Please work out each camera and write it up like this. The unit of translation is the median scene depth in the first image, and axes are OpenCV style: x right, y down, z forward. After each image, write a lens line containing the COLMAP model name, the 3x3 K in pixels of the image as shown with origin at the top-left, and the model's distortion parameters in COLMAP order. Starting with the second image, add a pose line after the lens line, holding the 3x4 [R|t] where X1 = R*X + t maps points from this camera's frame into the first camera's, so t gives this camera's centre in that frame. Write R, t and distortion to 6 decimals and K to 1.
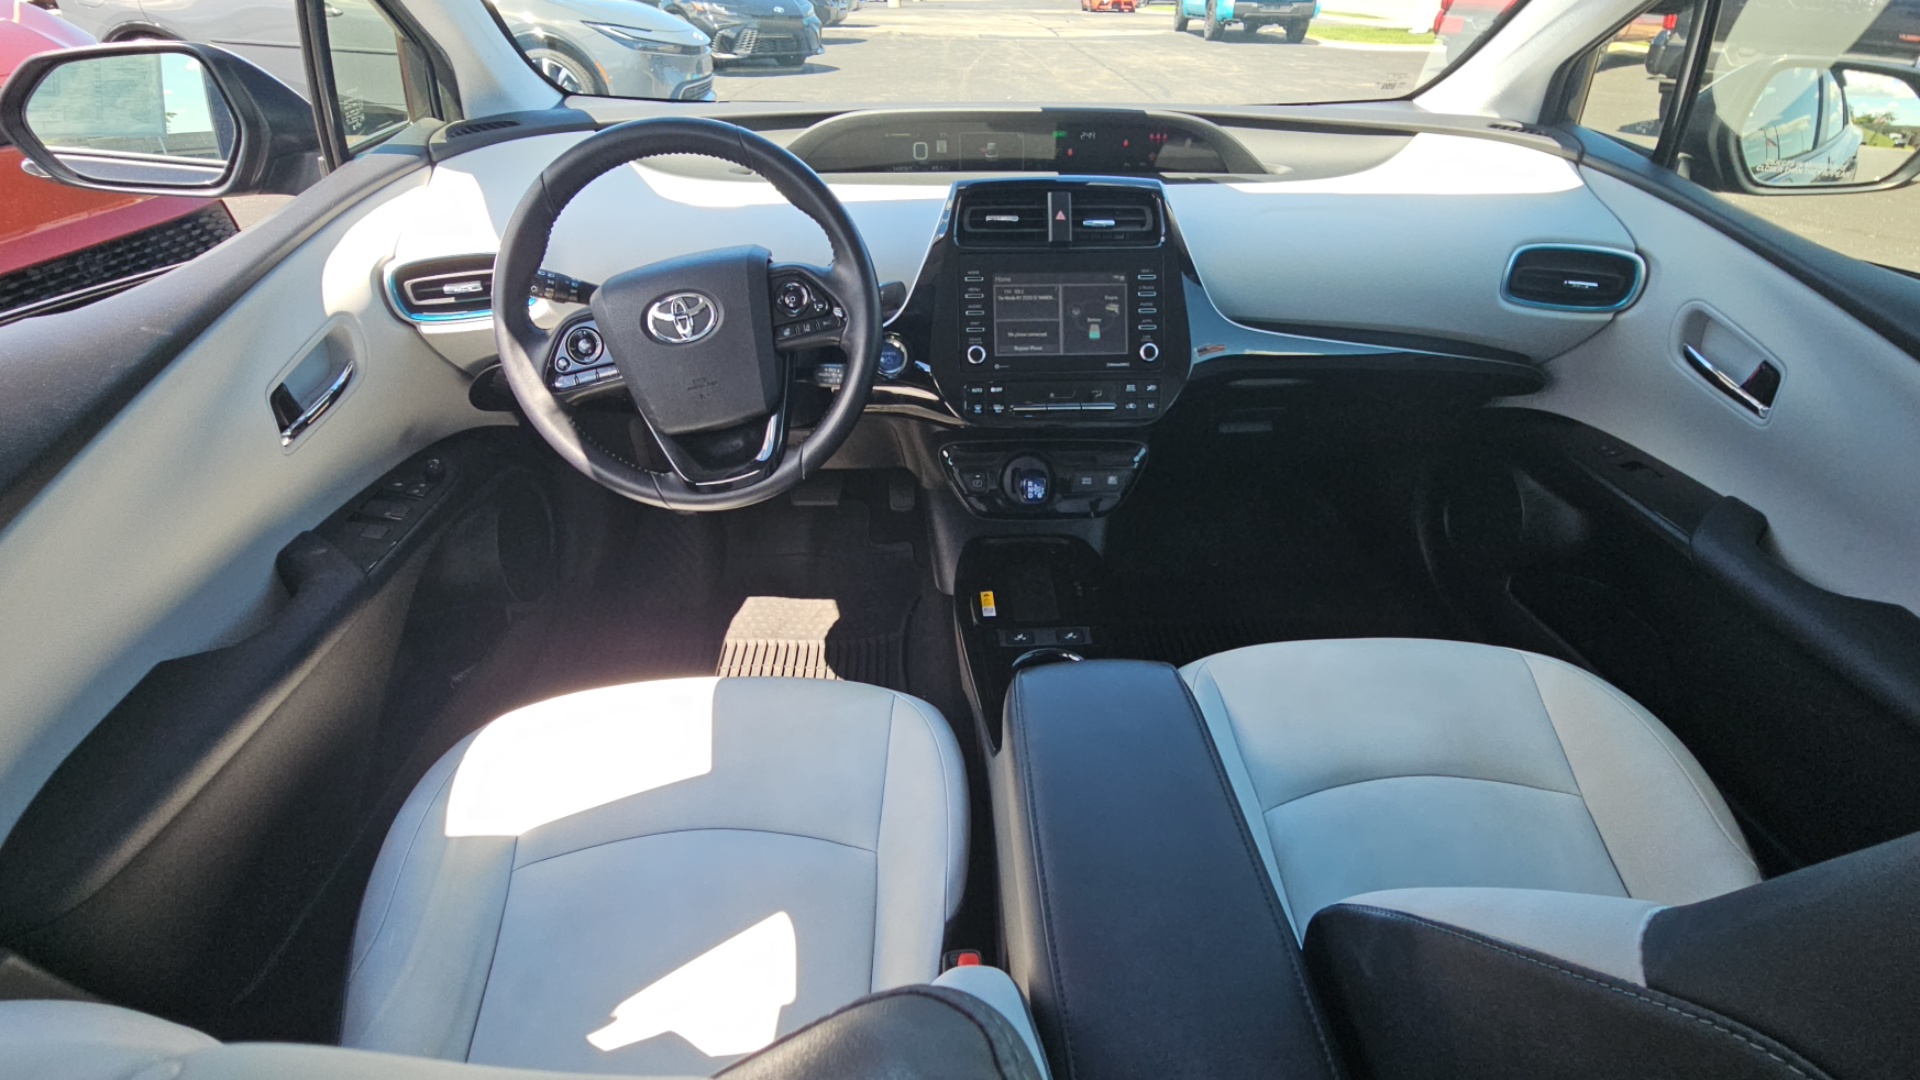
lens RADIAL K [[863.5, 0, 976.5], [0, 863.5, 546.2], [0, 0, 1]] dist [0.009269, -0.008142]
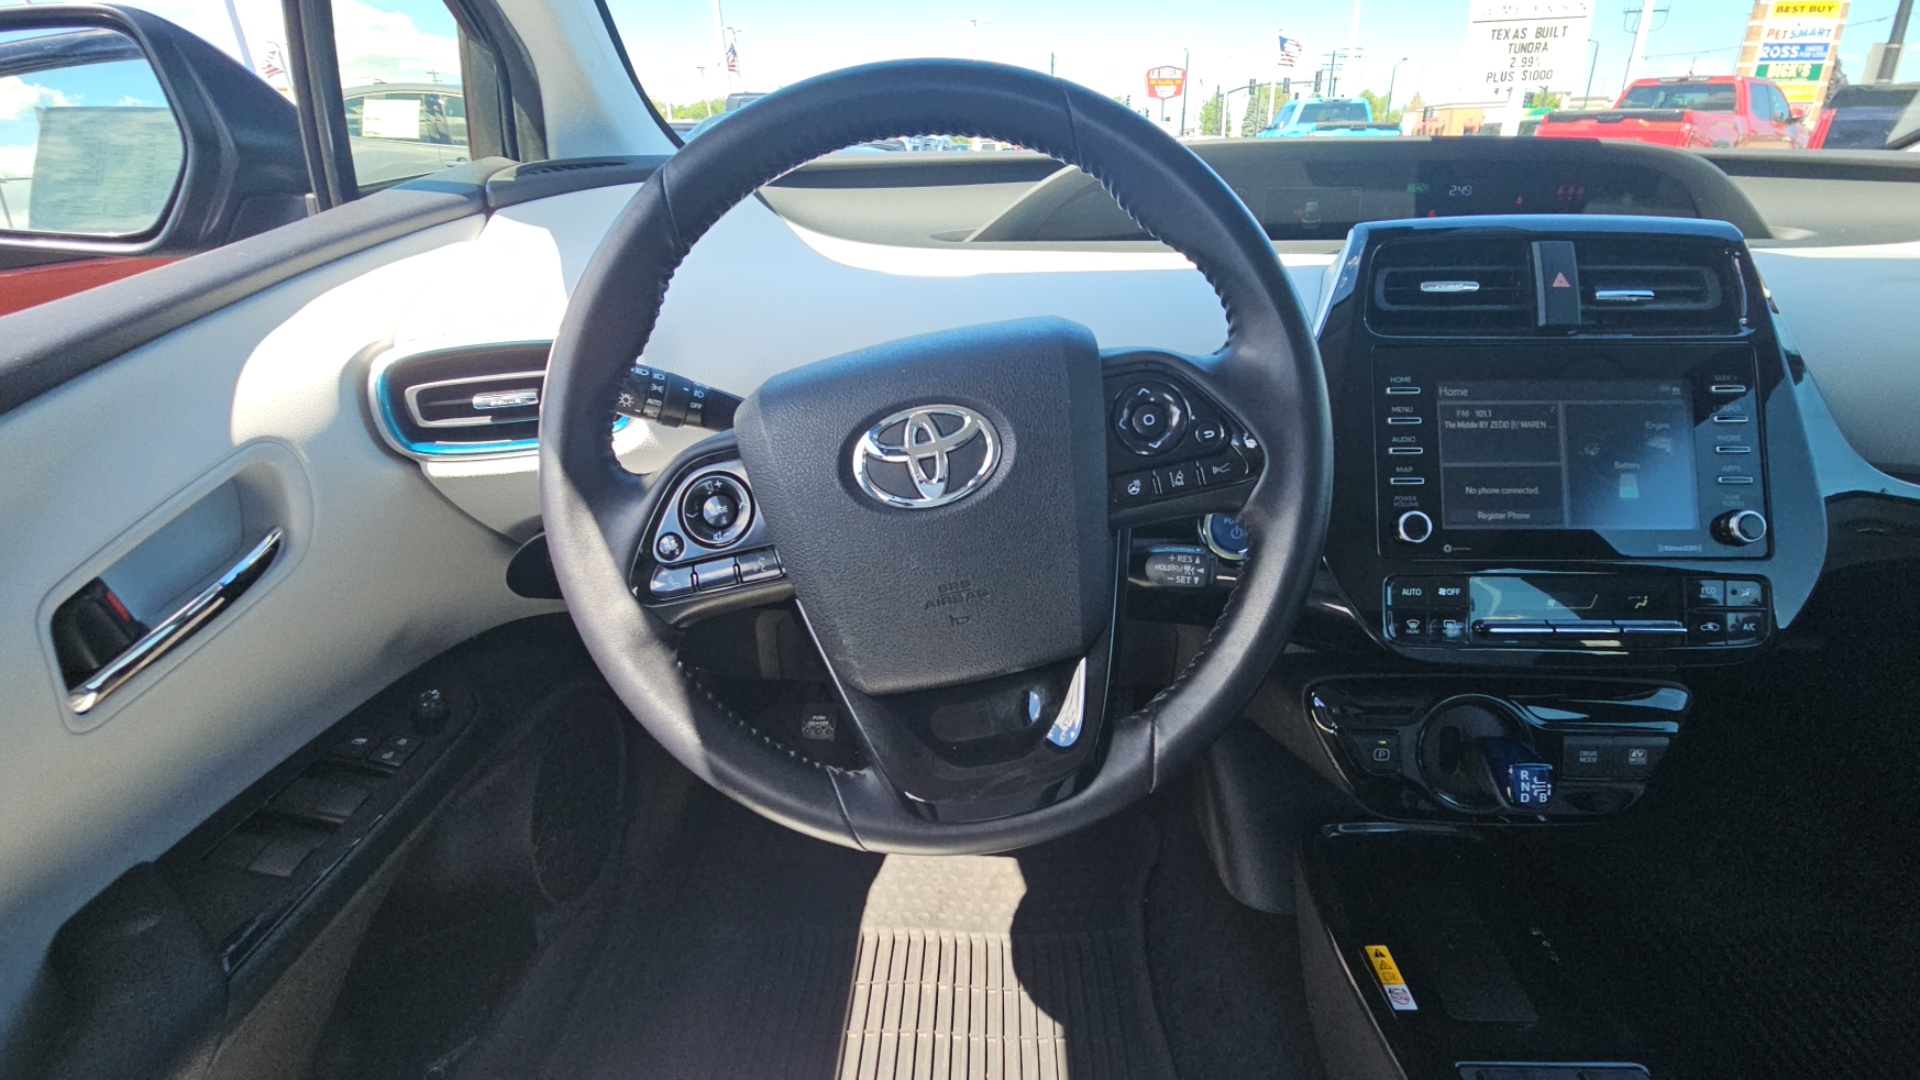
lens RADIAL K [[863.5, 0, 979.7], [0, 863.5, 546.7], [0, 0, 1]] dist [0.009269, -0.008142]
pose [[0.997159, 0.018086, -0.073117, -0.224659], [-0.028826, 0.988473, -0.148629, -0.119523], [0.069586, 0.150315, 0.986186, 0.446203]]
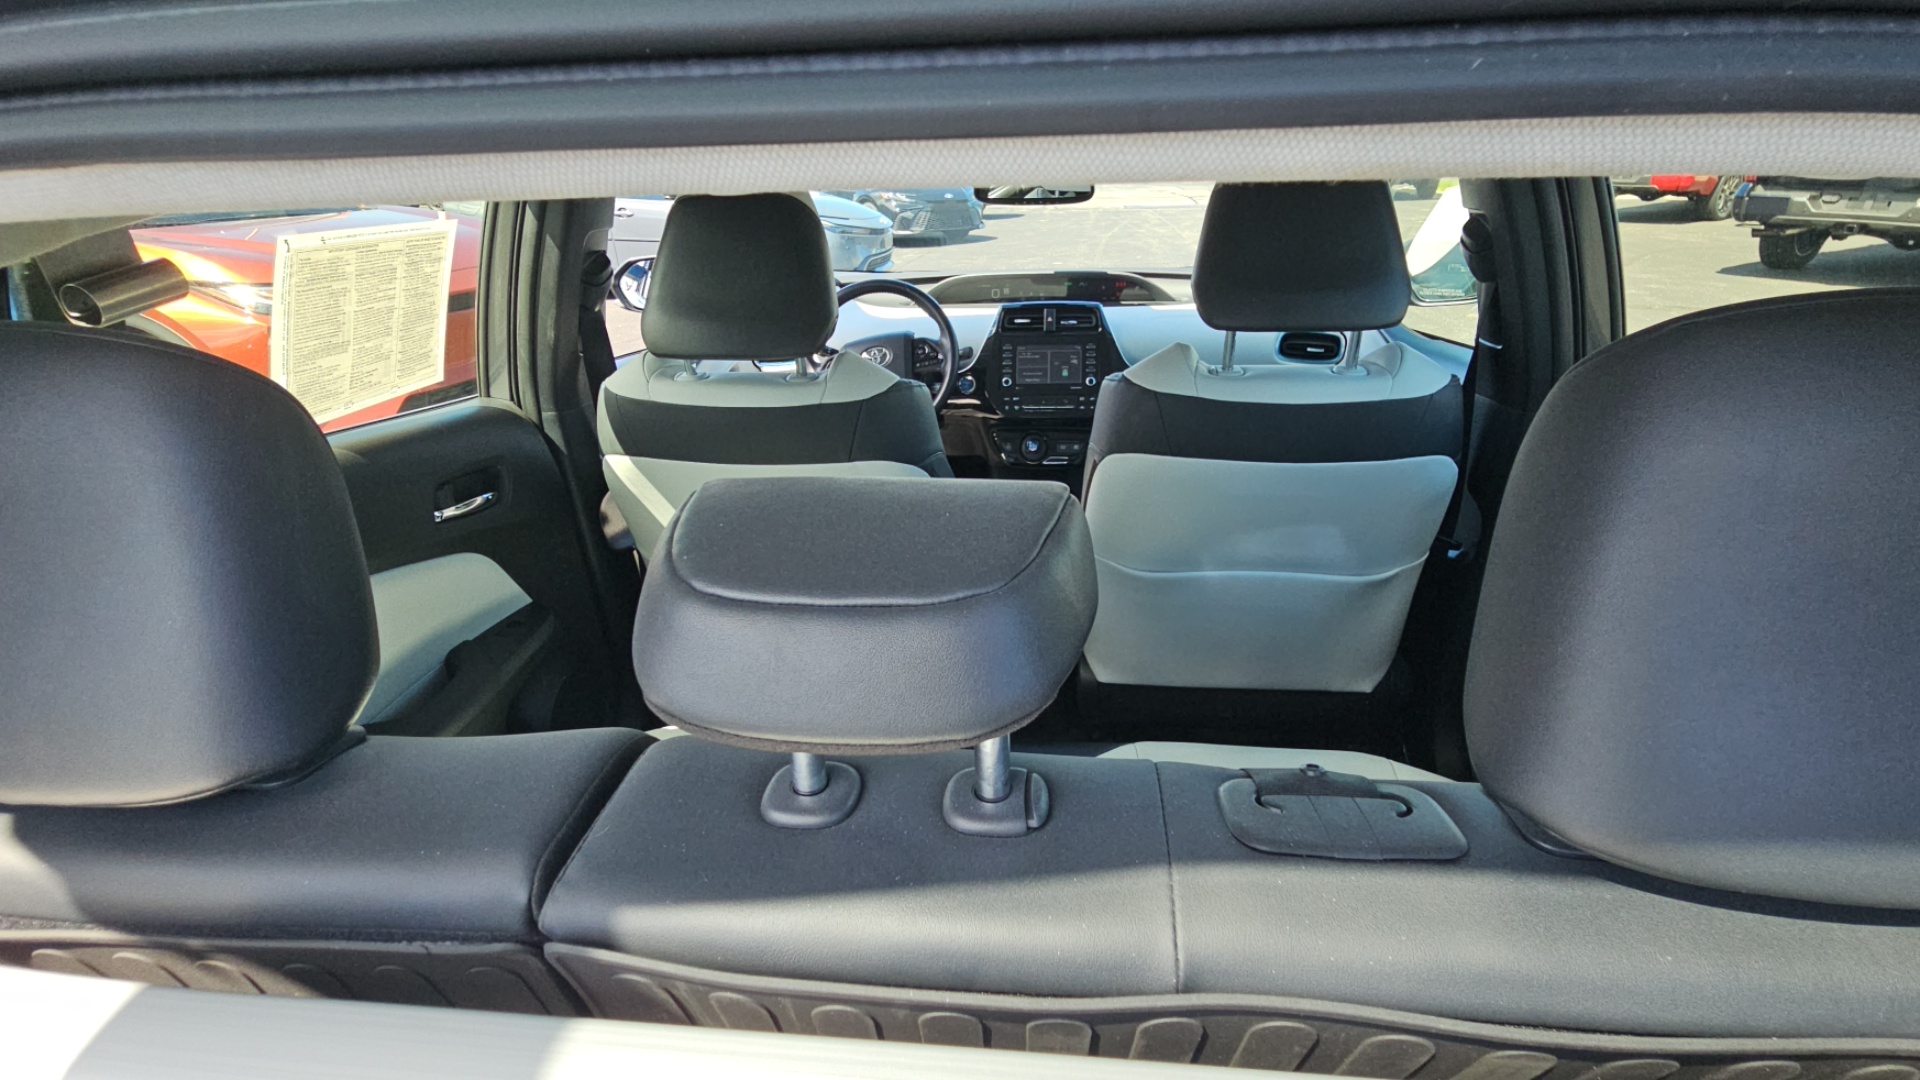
lens RADIAL K [[863.5, 0, 972.6], [0, 863.5, 546.3], [0, 0, 1]] dist [0.009269, -0.008142]
pose [[0.984435, 0.025633, -0.173868, 0.288619], [-0.052552, 0.986977, -0.152038, 0.488741], [0.167707, 0.158809, 0.972962, -0.981623]]
